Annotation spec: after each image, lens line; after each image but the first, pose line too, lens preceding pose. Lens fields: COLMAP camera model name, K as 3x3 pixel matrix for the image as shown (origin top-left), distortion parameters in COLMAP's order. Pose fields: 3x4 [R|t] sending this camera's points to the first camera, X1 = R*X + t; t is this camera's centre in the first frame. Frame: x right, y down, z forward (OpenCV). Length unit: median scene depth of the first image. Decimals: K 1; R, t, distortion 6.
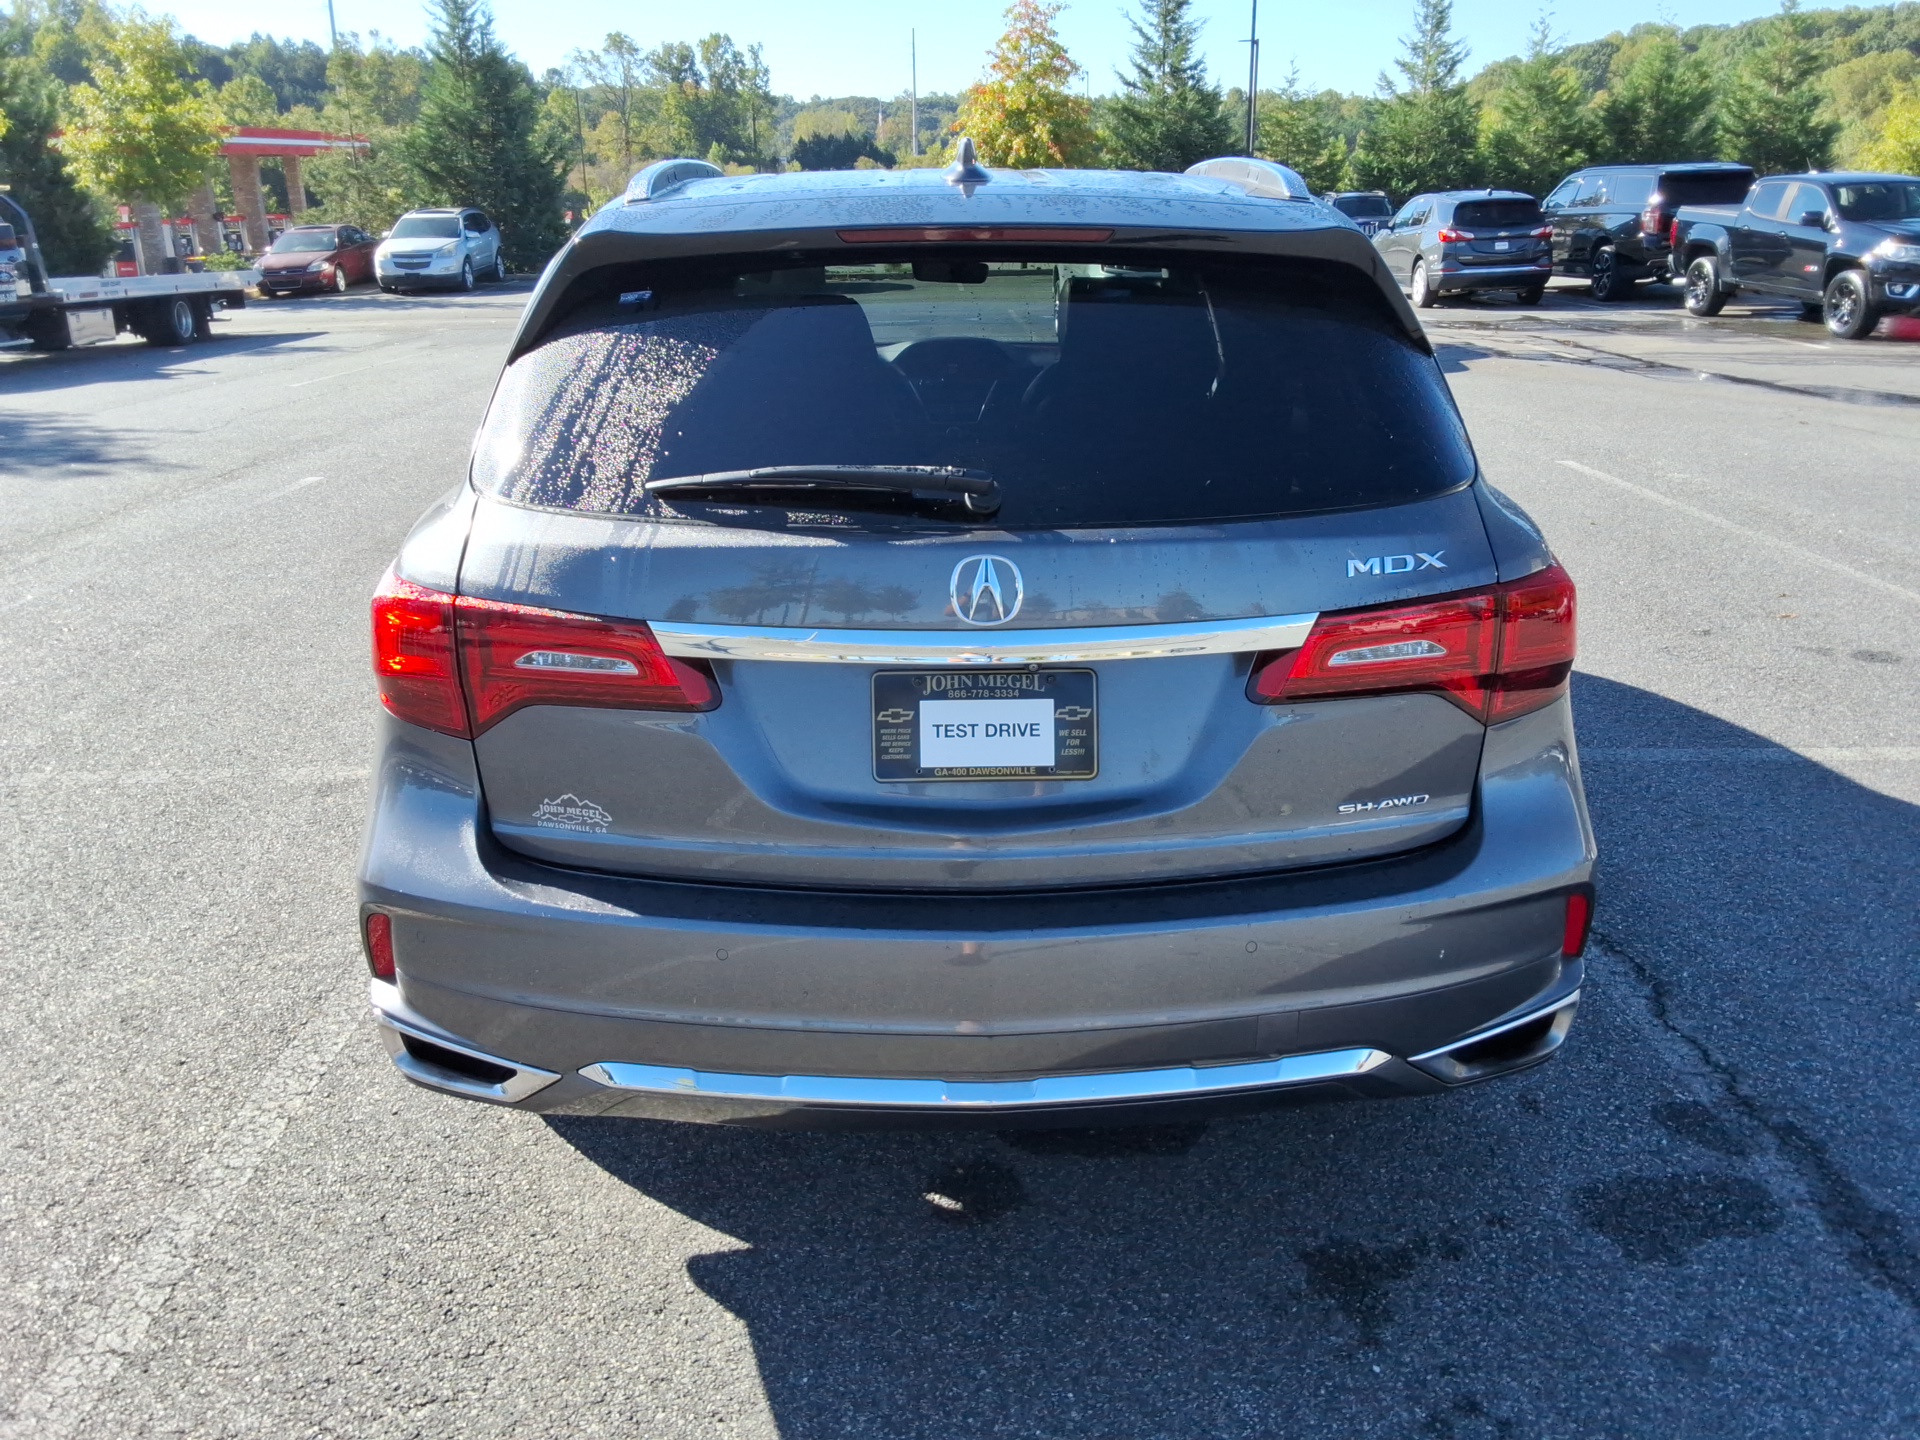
lens RADIAL K [[1549.6, 0, 974.7], [0, 1549.6, 709.5], [0, 0, 1]] dist [0.114387, -0.179127]
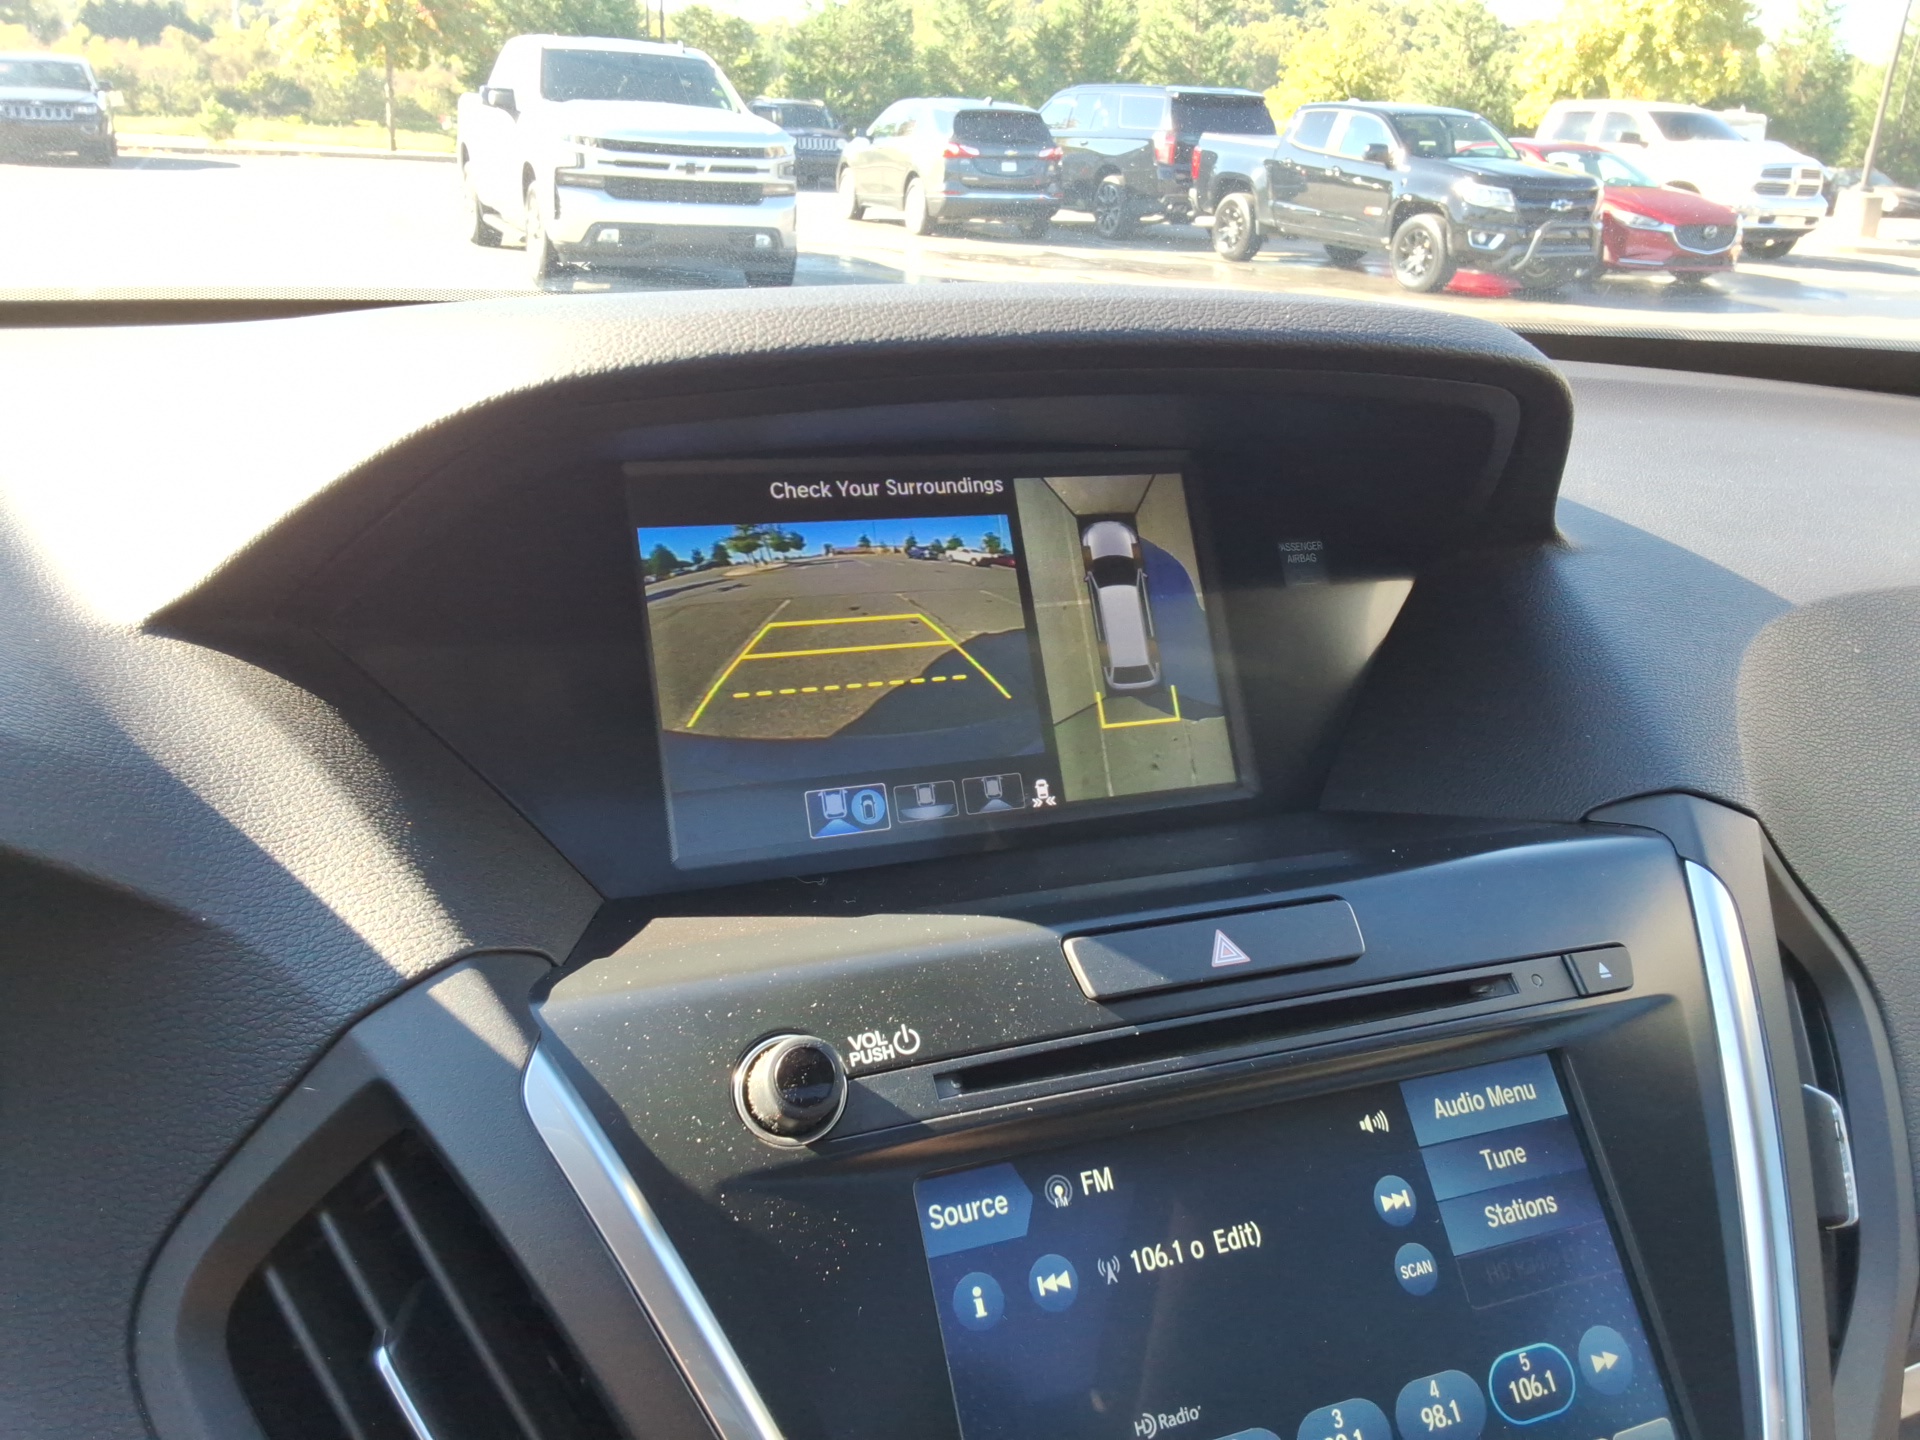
lens RADIAL K [[1533.0, 0, 978.1], [0, 1533.0, 696.9], [0, 0, 1]] dist [0.128089, -0.212886]
pose [[0.926327, -0.064146, 0.371220, -0.010486], [0.048571, 0.997508, 0.051165, -0.051454], [-0.373577, -0.029365, 0.927134, 0.215392]]
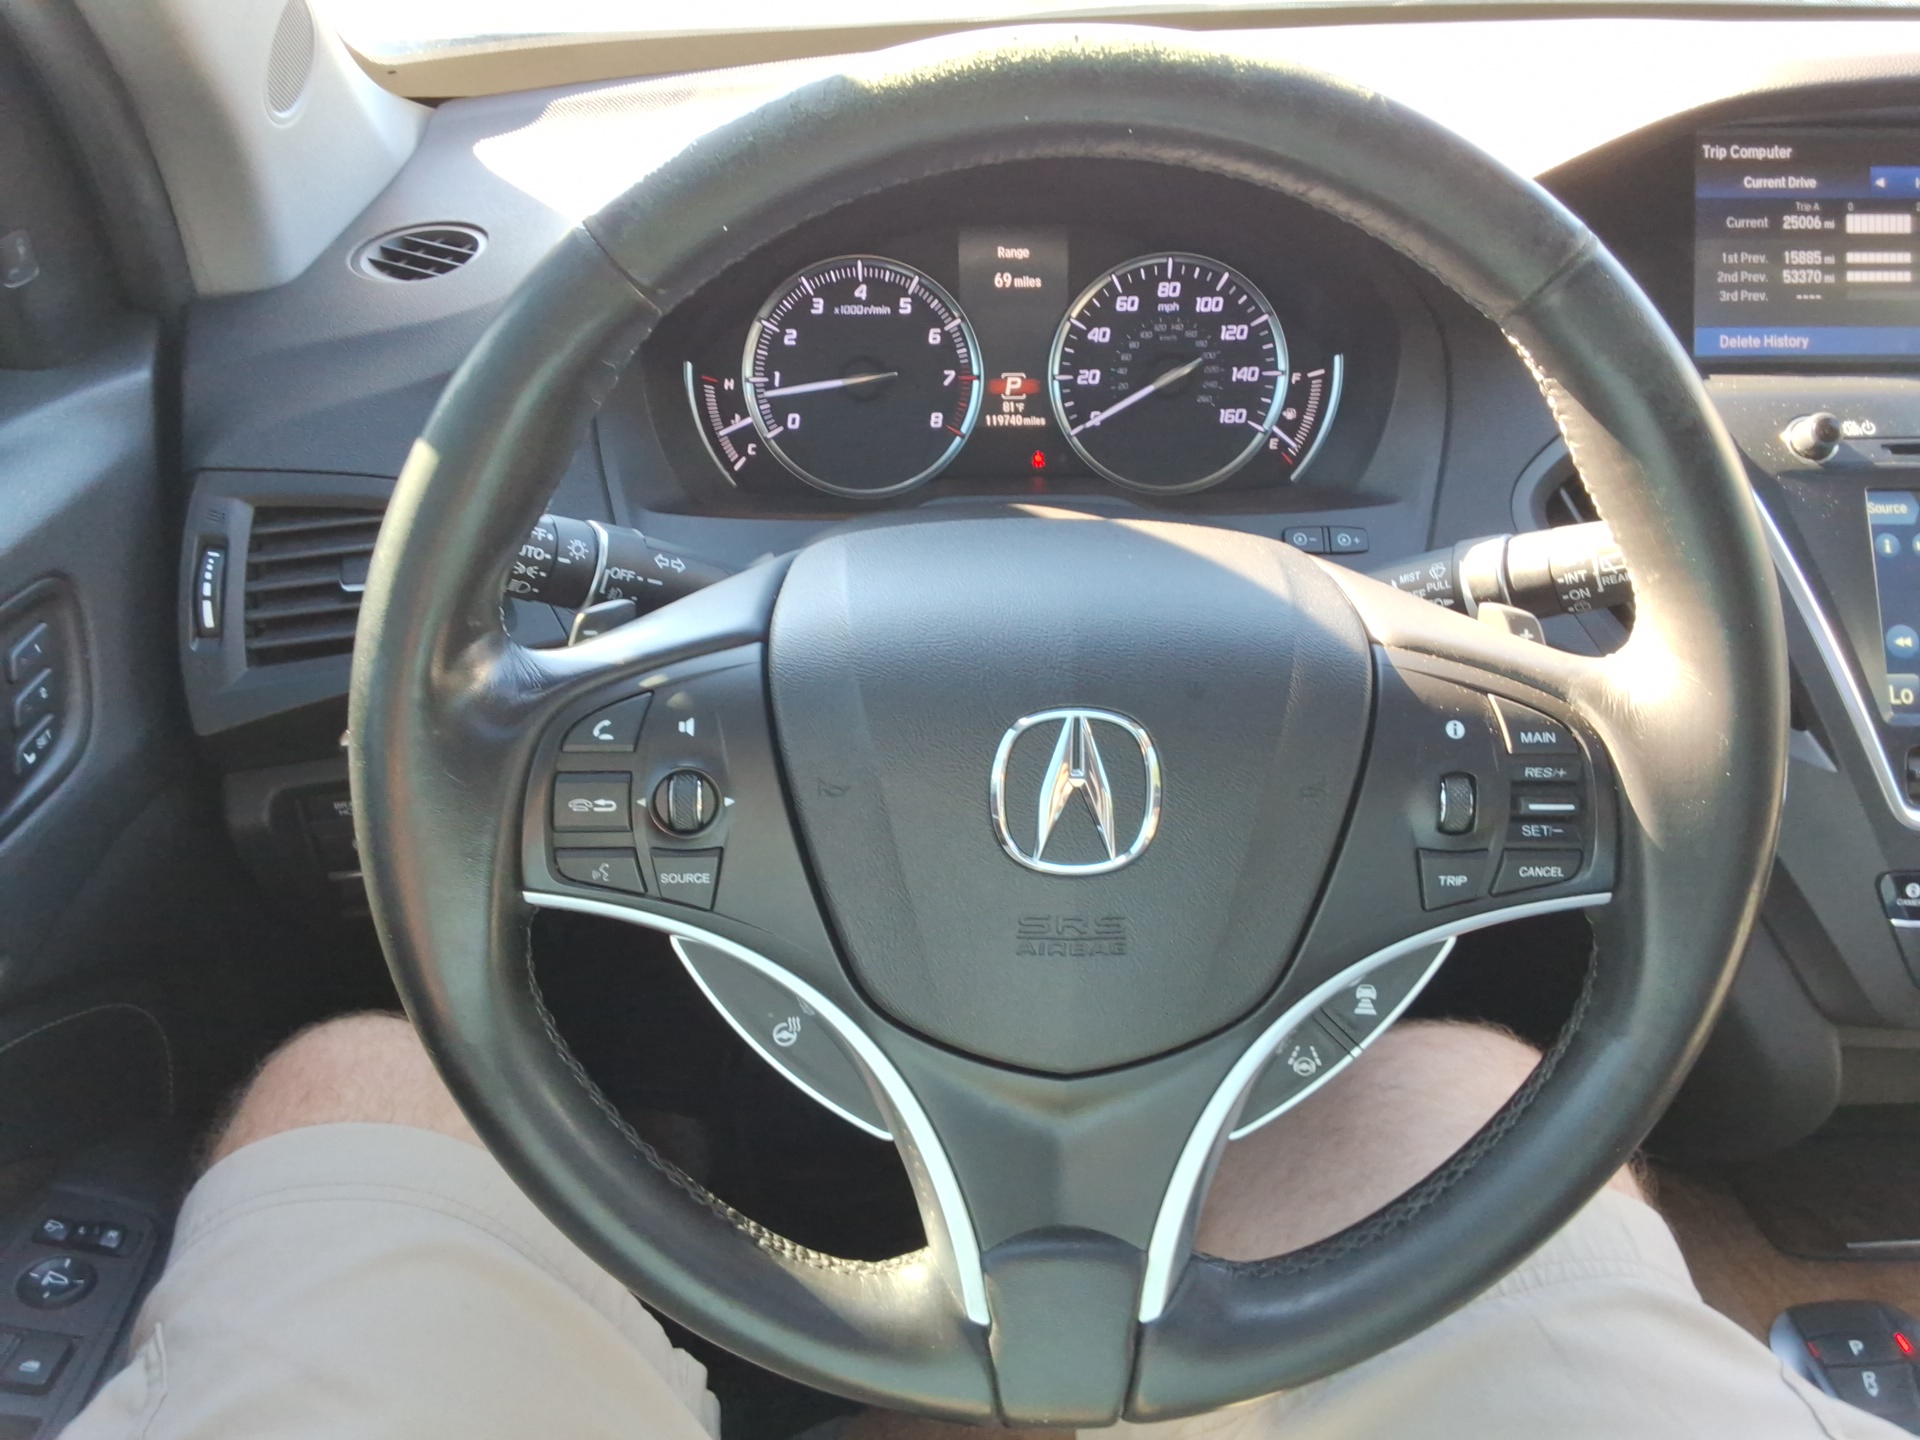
lens RADIAL K [[1548.1, 0, 968.3], [0, 1548.1, 681.9], [0, 0, 1]] dist [0.130667, -0.206906]
pose [[0.999949, 0.009882, 0.001892, -0.022655], [-0.010040, 0.967913, 0.251084, -0.050433], [0.000650, -0.251090, 0.967963, 0.198928]]
